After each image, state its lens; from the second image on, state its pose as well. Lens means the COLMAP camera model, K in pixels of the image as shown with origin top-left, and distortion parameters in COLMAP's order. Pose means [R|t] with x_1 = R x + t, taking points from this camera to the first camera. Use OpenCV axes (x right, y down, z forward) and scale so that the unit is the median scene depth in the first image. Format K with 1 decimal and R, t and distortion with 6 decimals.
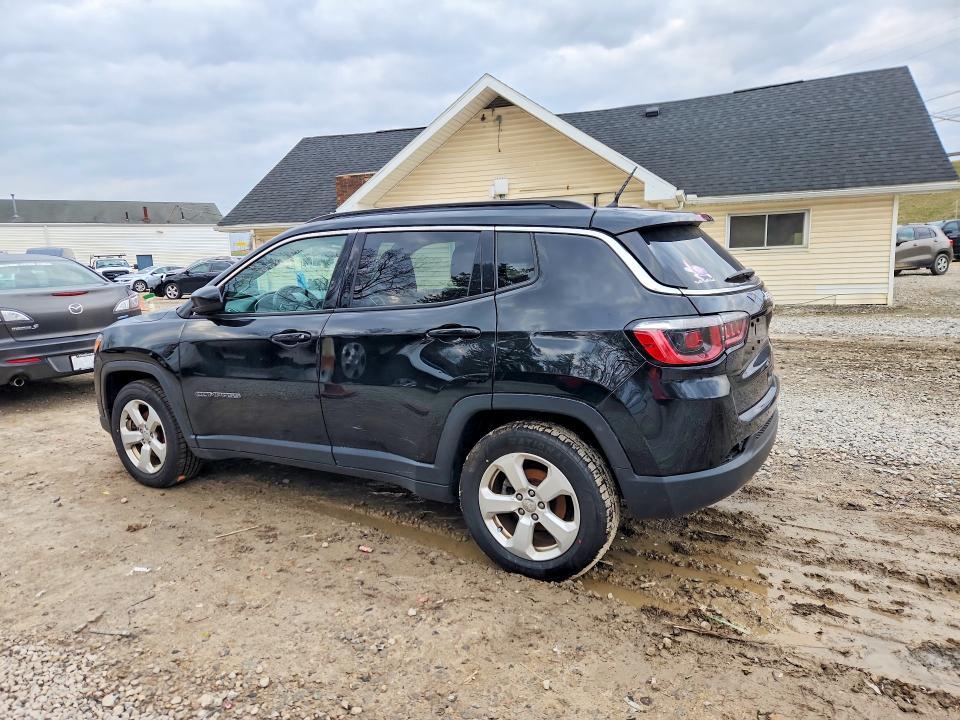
lens RADIAL K [[659.5, 0, 480.0], [0, 659.5, 360.0], [0, 0, 1]] dist [0.029195, -0.005796]
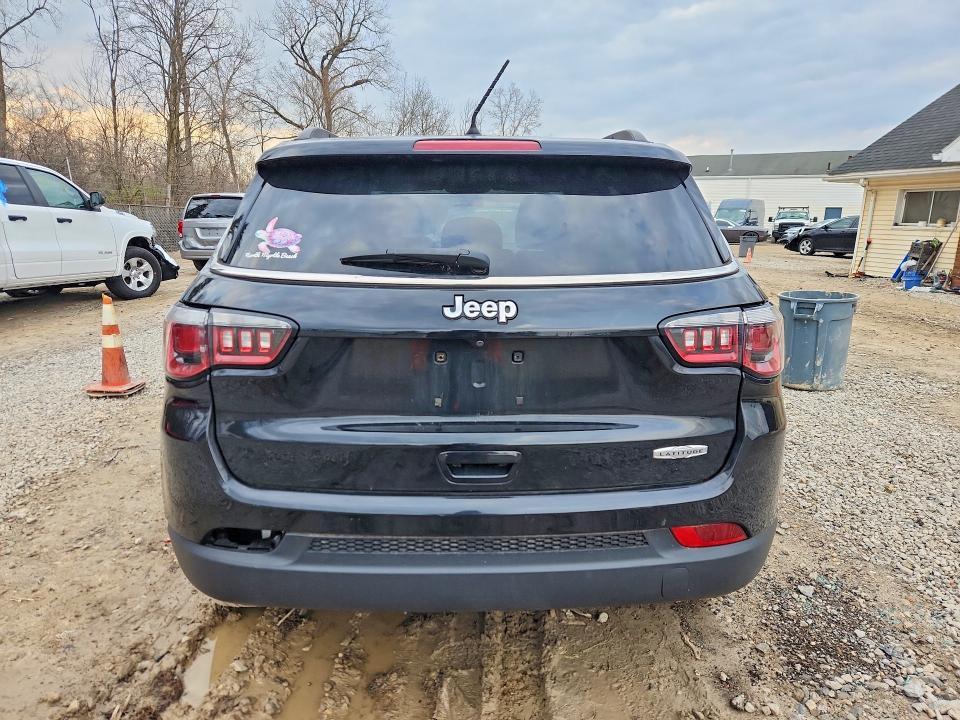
lens RADIAL K [[660.2, 0, 480.0], [0, 660.2, 360.0], [0, 0, 1]] dist [-0.031914, -0.001732]
pose [[0.513417, 0.232125, -0.826148, 0.114284], [-0.172877, 0.970960, 0.165377, -0.019348], [0.840545, 0.057915, 0.538637, 0.104448]]
